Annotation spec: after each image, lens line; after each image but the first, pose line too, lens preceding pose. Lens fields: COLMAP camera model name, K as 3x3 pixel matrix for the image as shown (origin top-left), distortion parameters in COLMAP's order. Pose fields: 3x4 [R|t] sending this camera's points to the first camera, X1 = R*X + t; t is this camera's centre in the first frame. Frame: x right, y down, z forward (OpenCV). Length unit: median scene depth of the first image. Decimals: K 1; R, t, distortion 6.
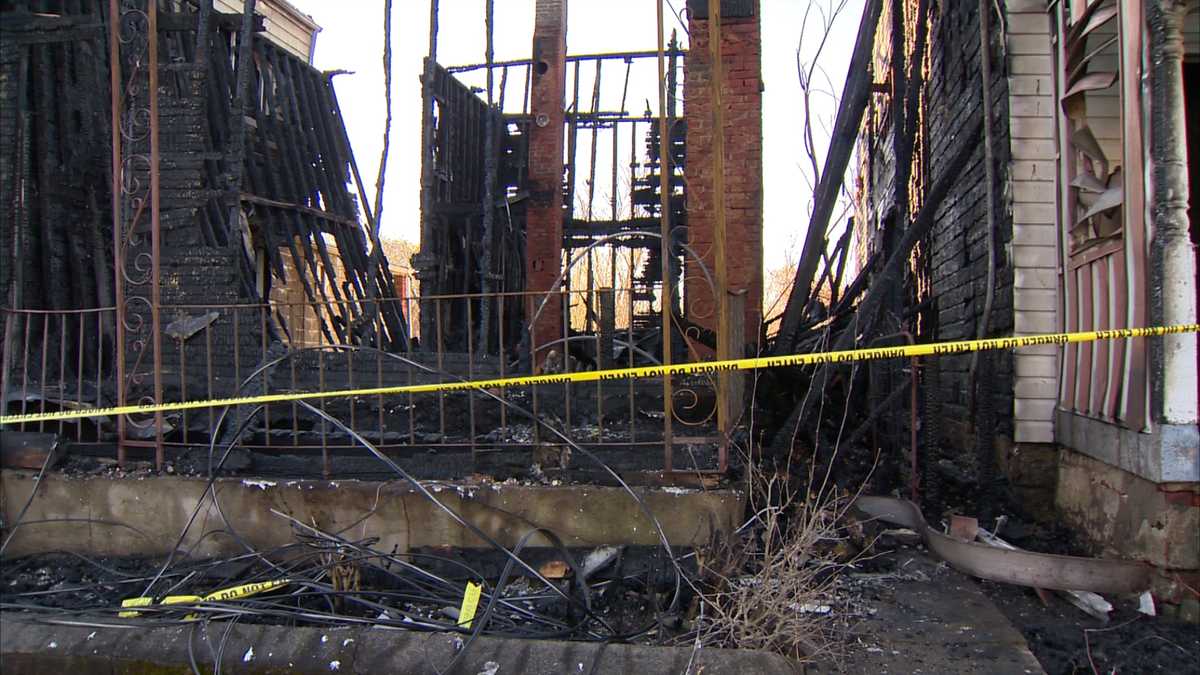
lens RADIAL K [[998.5, 0, 632.7], [0, 998.5, 352.6], [0, 0, 1]] dist [-0.200599, 0.147912]
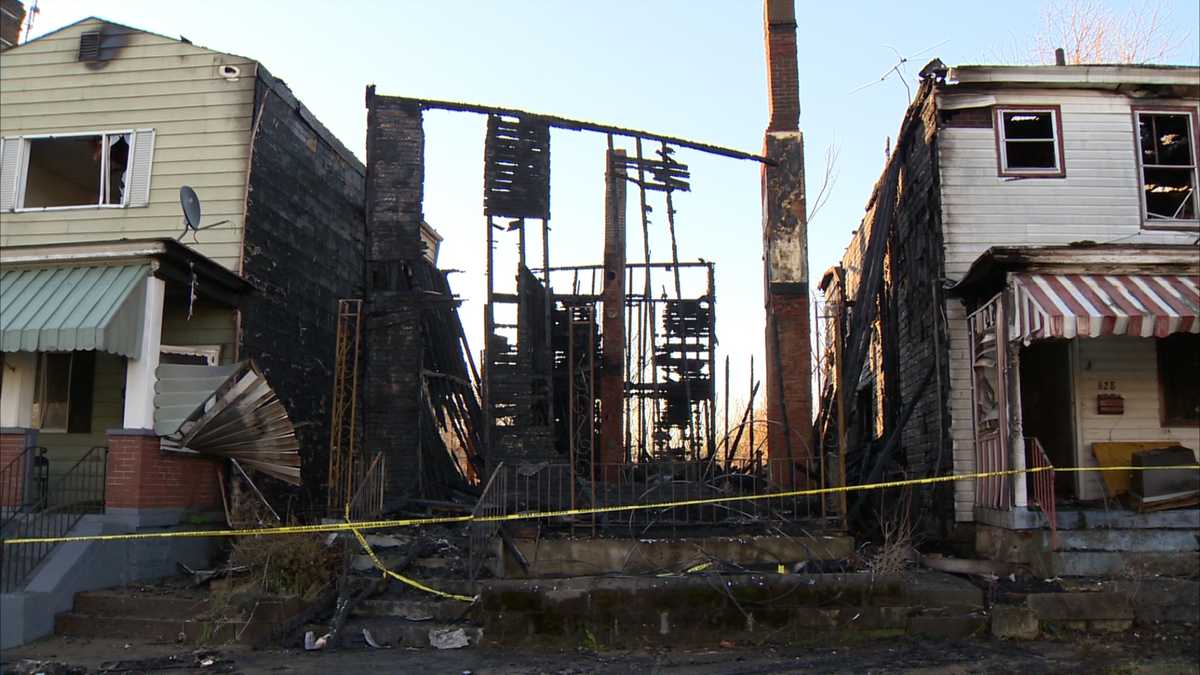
lens RADIAL K [[998.5, 0, 632.7], [0, 998.5, 352.6], [0, 0, 1]] dist [-0.200599, 0.147912]
pose [[0.996844, 0.006659, 0.079103, -0.484671], [0.003176, 0.992332, -0.123559, -0.014832], [-0.079319, 0.123421, 0.989179, -1.104792]]
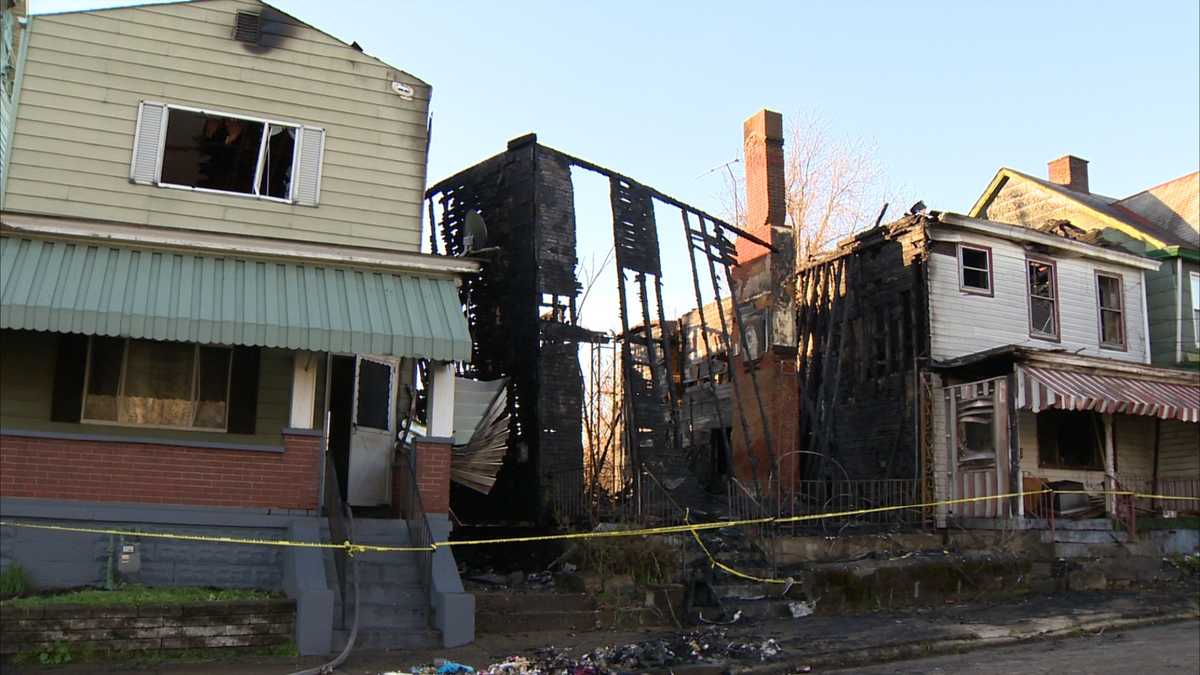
lens RADIAL K [[998.5, 0, 632.7], [0, 998.5, 352.6], [0, 0, 1]] dist [-0.200599, 0.147912]
pose [[0.825235, 0.100424, 0.555789, -2.179988], [-0.017151, 0.988067, -0.153065, 0.032128], [-0.564528, 0.116782, 0.817111, -1.048377]]
